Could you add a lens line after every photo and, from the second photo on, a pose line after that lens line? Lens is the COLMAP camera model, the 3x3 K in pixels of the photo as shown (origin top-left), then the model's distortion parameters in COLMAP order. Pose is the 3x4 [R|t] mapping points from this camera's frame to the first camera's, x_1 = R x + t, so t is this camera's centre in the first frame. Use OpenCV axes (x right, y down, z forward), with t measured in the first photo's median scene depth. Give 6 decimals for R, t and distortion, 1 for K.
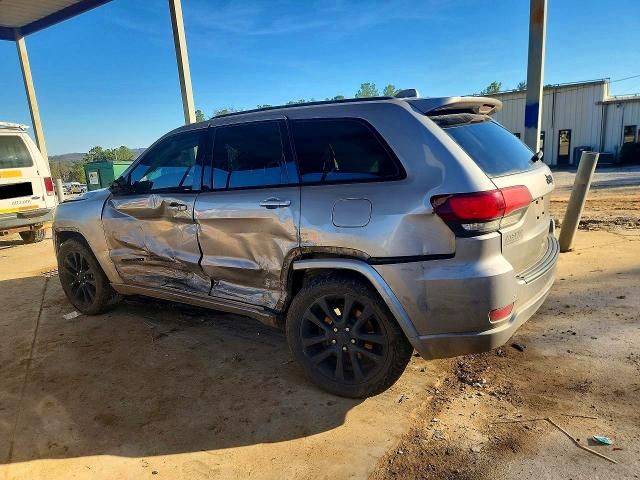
lens RADIAL K [[508.6, 0, 320.2], [0, 508.6, 240.6], [0, 0, 1]] dist [0.006935, -0.000874]
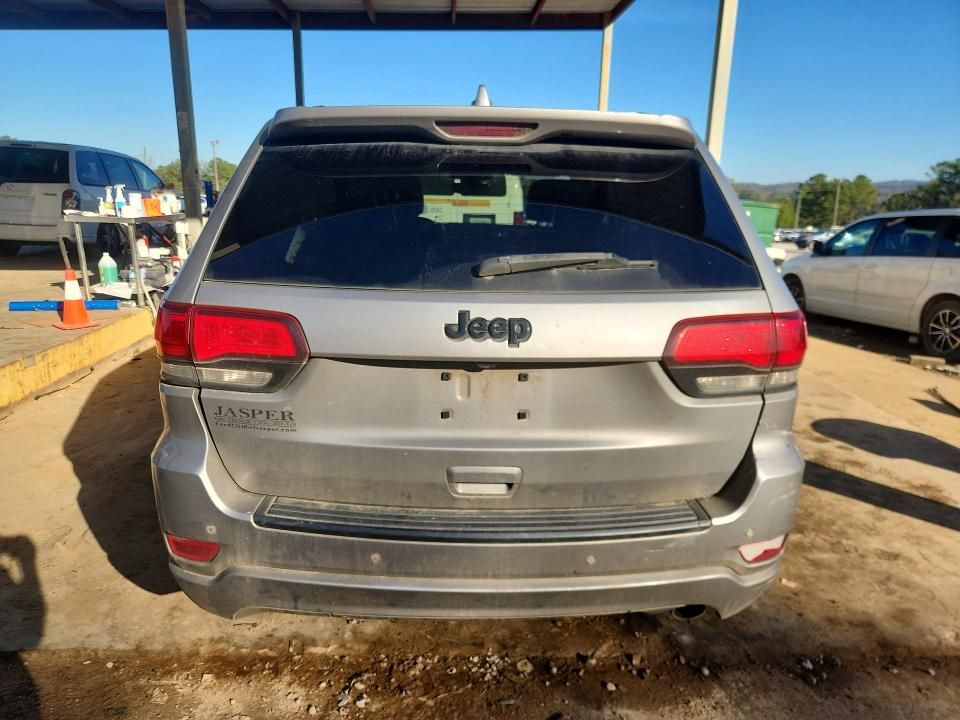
lens RADIAL K [[762.9, 0, 480.3], [0, 762.9, 361.0], [0, 0, 1]] dist [0.006935, -0.000874]
pose [[0.484516, 0.297799, -0.822532, 1.141028], [-0.231142, 0.950436, 0.207952, -0.325065], [0.843693, 0.089366, 0.529336, 0.798609]]
